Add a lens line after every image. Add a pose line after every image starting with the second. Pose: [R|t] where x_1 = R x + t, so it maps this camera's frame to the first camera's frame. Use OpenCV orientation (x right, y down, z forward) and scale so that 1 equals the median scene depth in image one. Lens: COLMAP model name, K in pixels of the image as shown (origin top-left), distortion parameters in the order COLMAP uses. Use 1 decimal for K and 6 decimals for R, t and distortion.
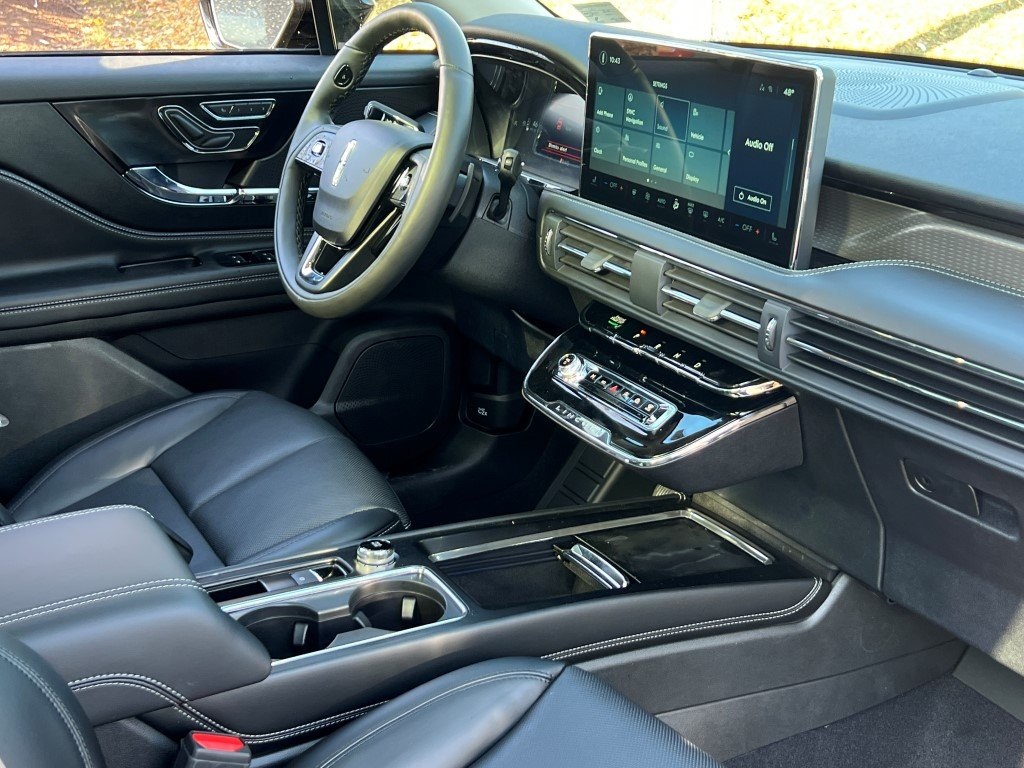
lens RADIAL K [[1247.2, 0, 511.1], [0, 1247.2, 383.6], [0, 0, 1]] dist [-0.027255, 0.000000]
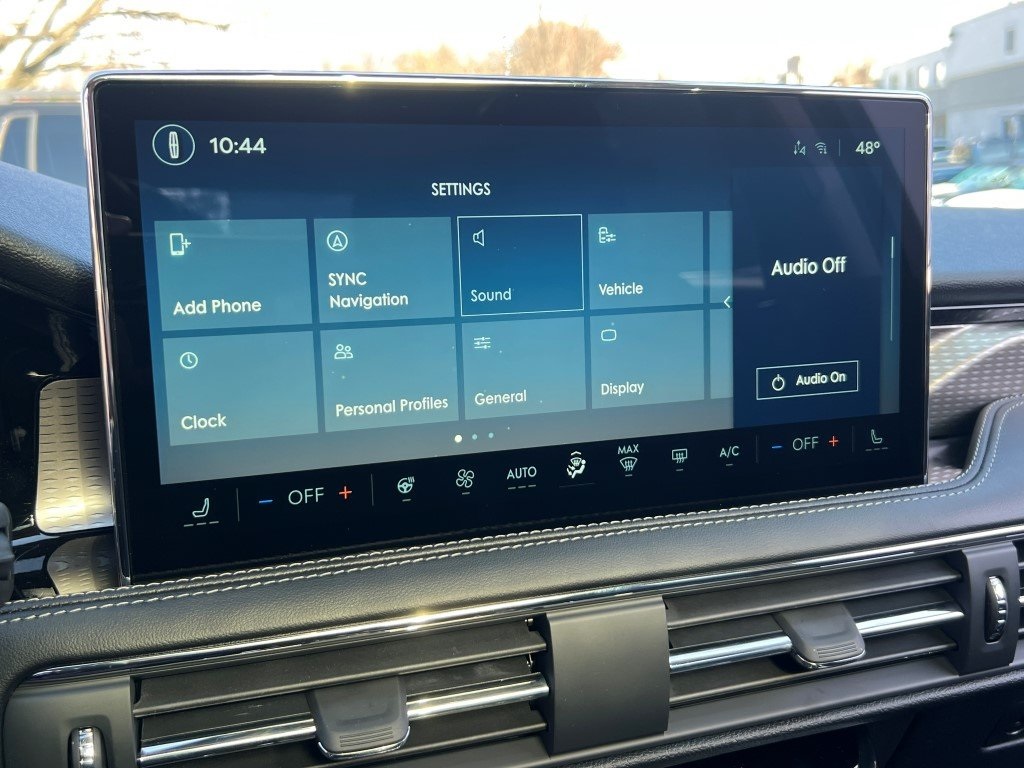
lens RADIAL K [[1025.3, 0, 512.4], [0, 1025.3, 388.3], [0, 0, 1]] dist [0.086837, 0.000000]
pose [[0.196424, -0.145107, 0.969722, -0.207625], [0.377959, 0.923766, 0.061672, -0.206486], [-0.904746, 0.354401, 0.236295, 0.978999]]
